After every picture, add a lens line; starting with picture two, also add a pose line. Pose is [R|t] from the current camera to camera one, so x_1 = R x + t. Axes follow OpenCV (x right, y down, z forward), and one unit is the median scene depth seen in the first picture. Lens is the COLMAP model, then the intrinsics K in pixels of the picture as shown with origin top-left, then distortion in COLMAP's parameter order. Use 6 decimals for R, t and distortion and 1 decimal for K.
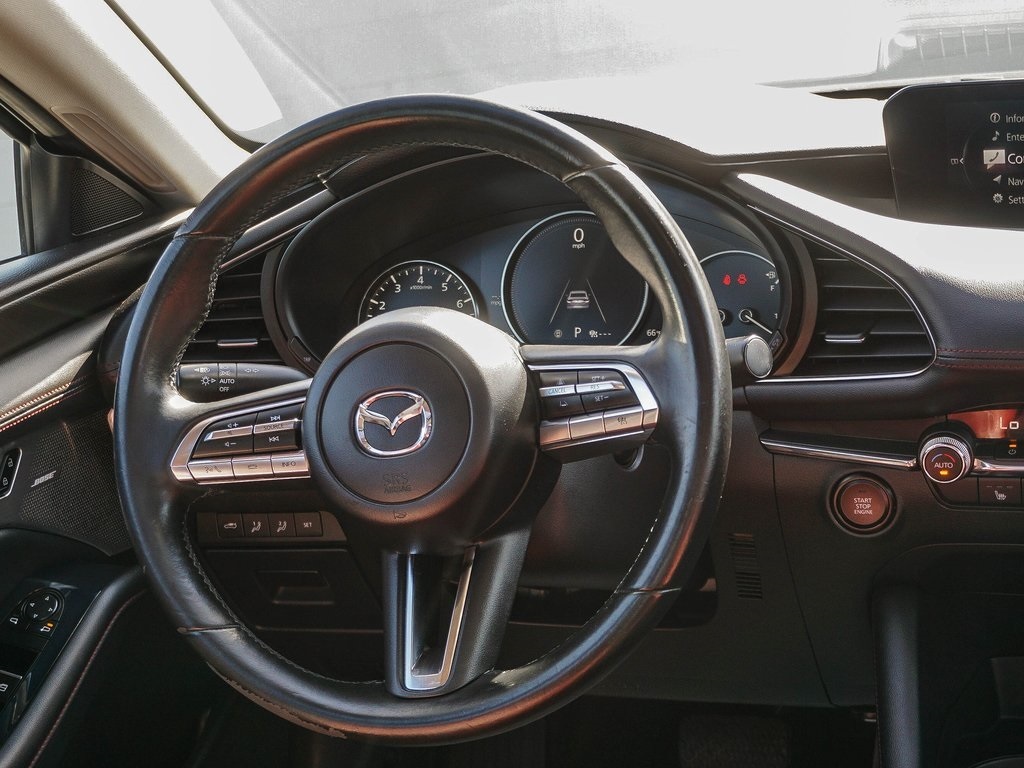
lens RADIAL K [[1829.0, 0, 514.6], [0, 1829.0, 384.6], [0, 0, 1]] dist [-0.013224, 0.000000]
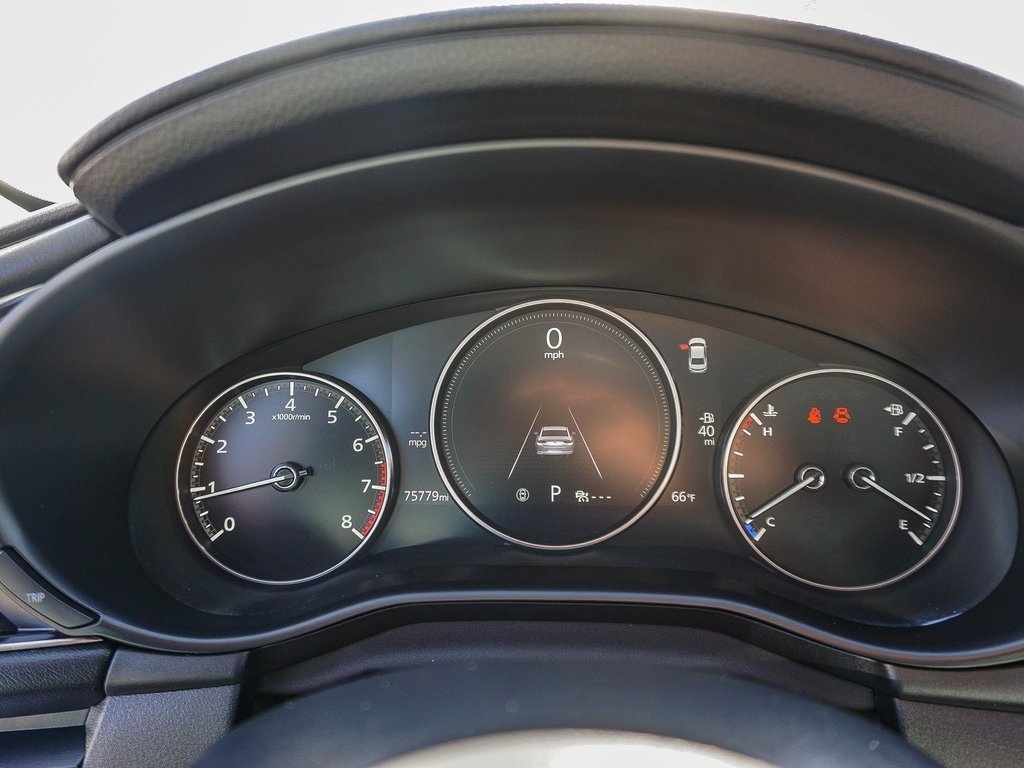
lens RADIAL K [[715.3, 0, 512.7], [0, 715.3, 381.9], [0, 0, 1]] dist [0.005888, 0.000207]
pose [[0.960453, 0.016762, 0.277937, -0.052792], [-0.003613, 0.998853, -0.047752, -0.060483], [-0.278418, 0.044859, 0.959412, 0.848085]]
